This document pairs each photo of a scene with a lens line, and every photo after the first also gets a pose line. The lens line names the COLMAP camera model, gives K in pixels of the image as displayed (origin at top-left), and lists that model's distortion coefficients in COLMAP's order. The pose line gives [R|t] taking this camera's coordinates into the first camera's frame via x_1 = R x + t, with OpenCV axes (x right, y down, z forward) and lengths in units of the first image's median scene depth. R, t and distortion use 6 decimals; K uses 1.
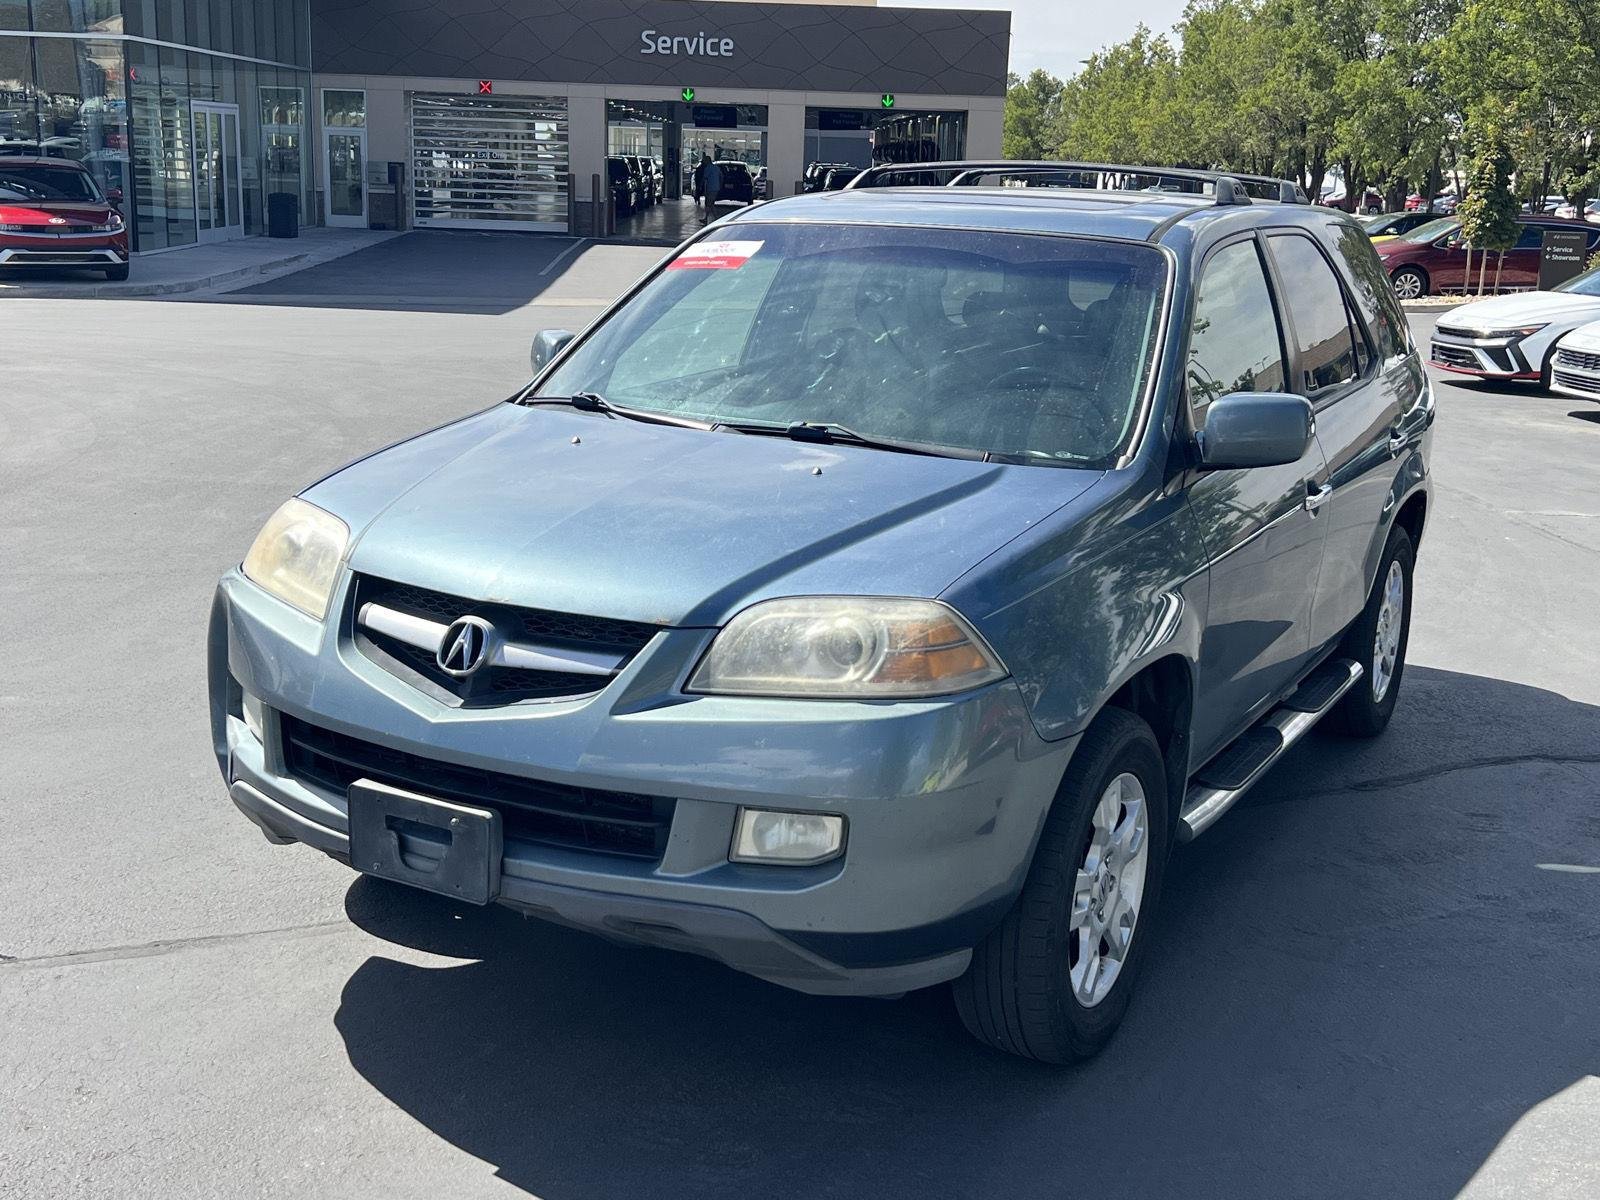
lens RADIAL K [[1865.0, 0, 778.9], [0, 1865.0, 596.5], [0, 0, 1]] dist [0.184197, -0.554248]
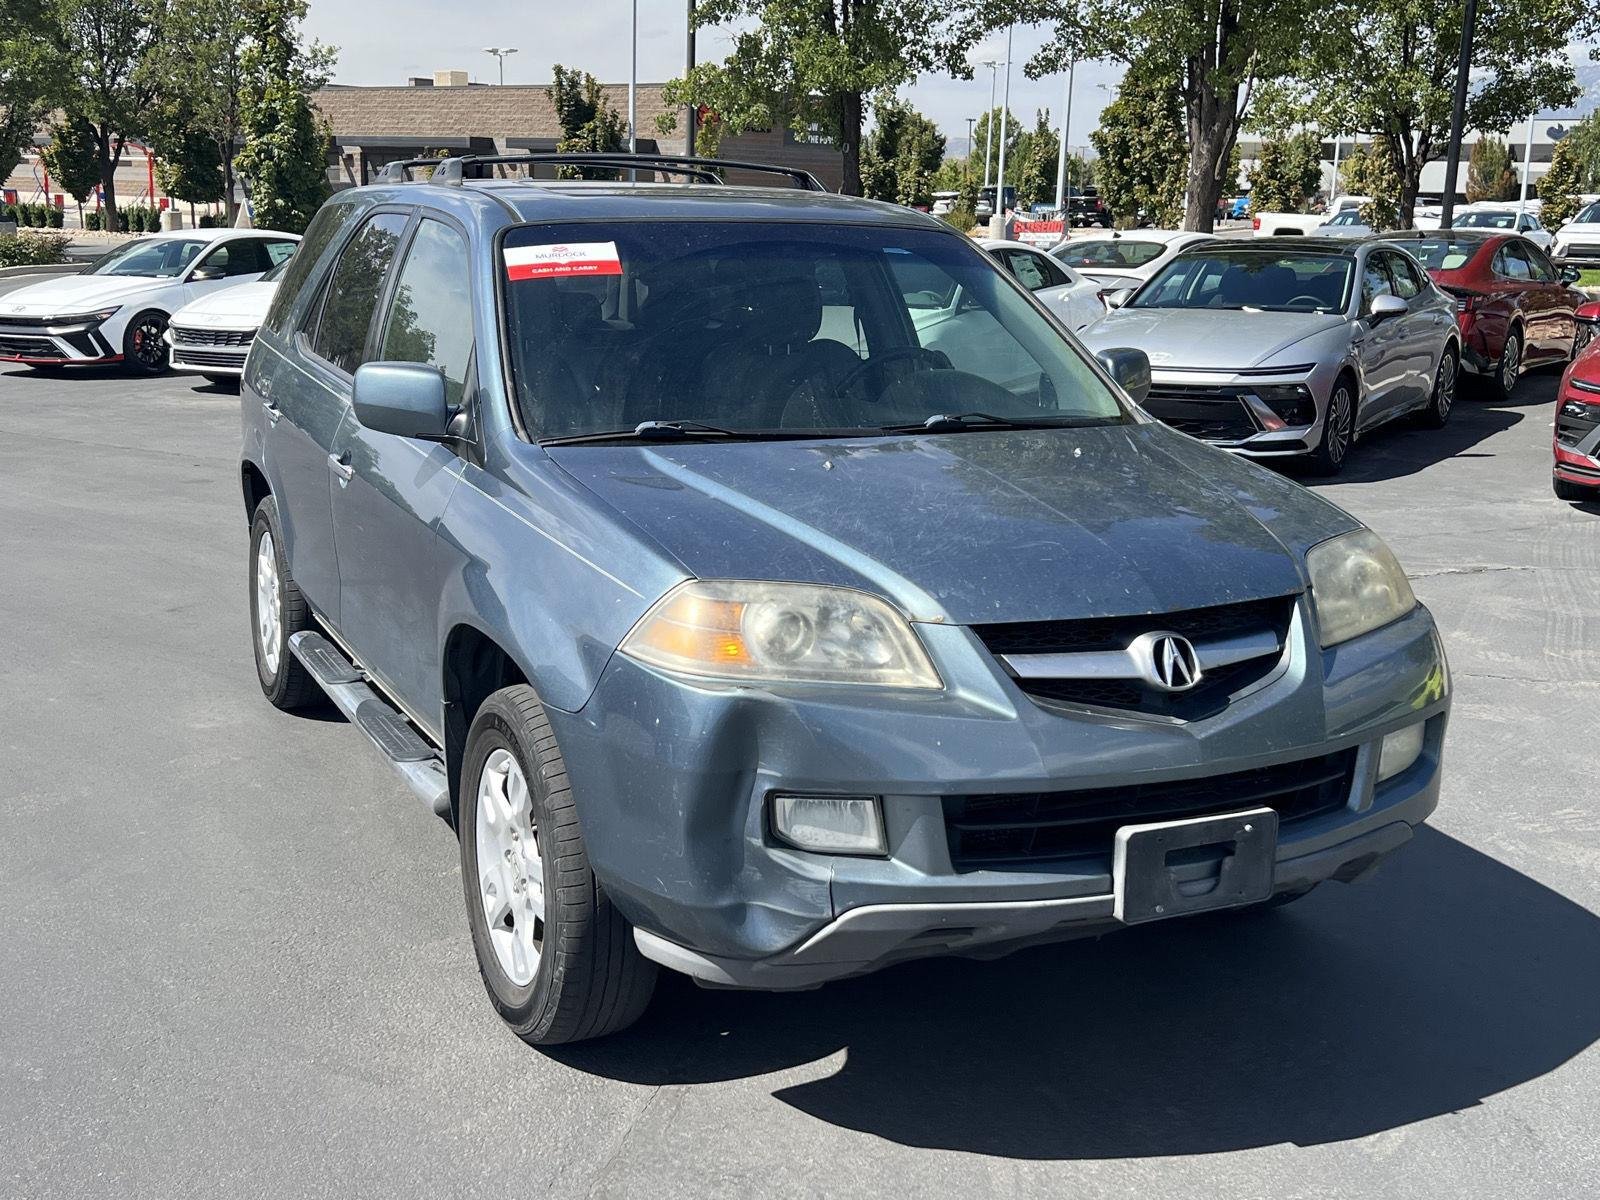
lens RADIAL K [[1918.3, 0, 800.0], [0, 1918.3, 600.0], [0, 0, 1]] dist [0.000210, -0.010451]
pose [[0.560346, -0.193225, 0.805404, -1.022130], [0.184544, 0.977089, 0.106021, -0.139517], [-0.807438, 0.089224, 0.583167, 0.544273]]
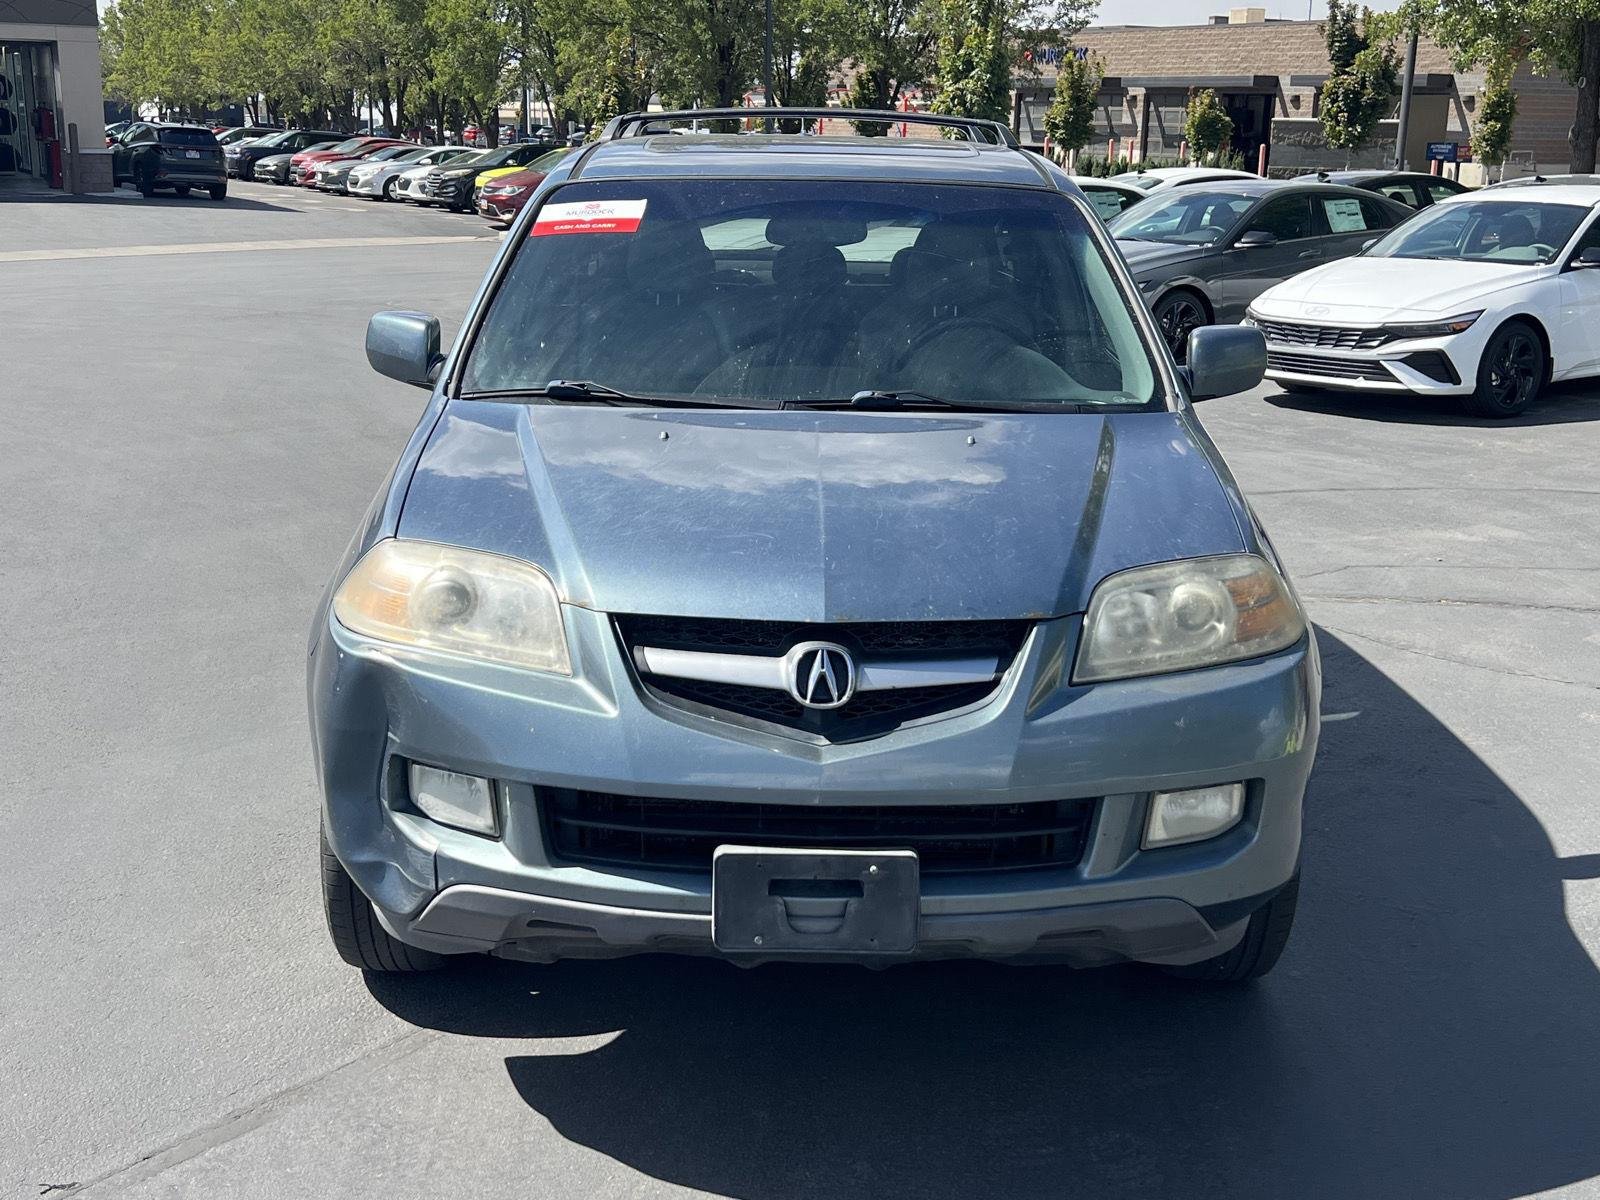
lens RADIAL K [[1865.0, 0, 778.9], [0, 1865.0, 596.5], [0, 0, 1]] dist [0.184197, -0.554248]
pose [[0.867424, -0.143388, 0.476462, -0.573921], [0.126845, 0.989664, 0.066906, -0.069379], [-0.481130, 0.002400, 0.876646, 0.220189]]
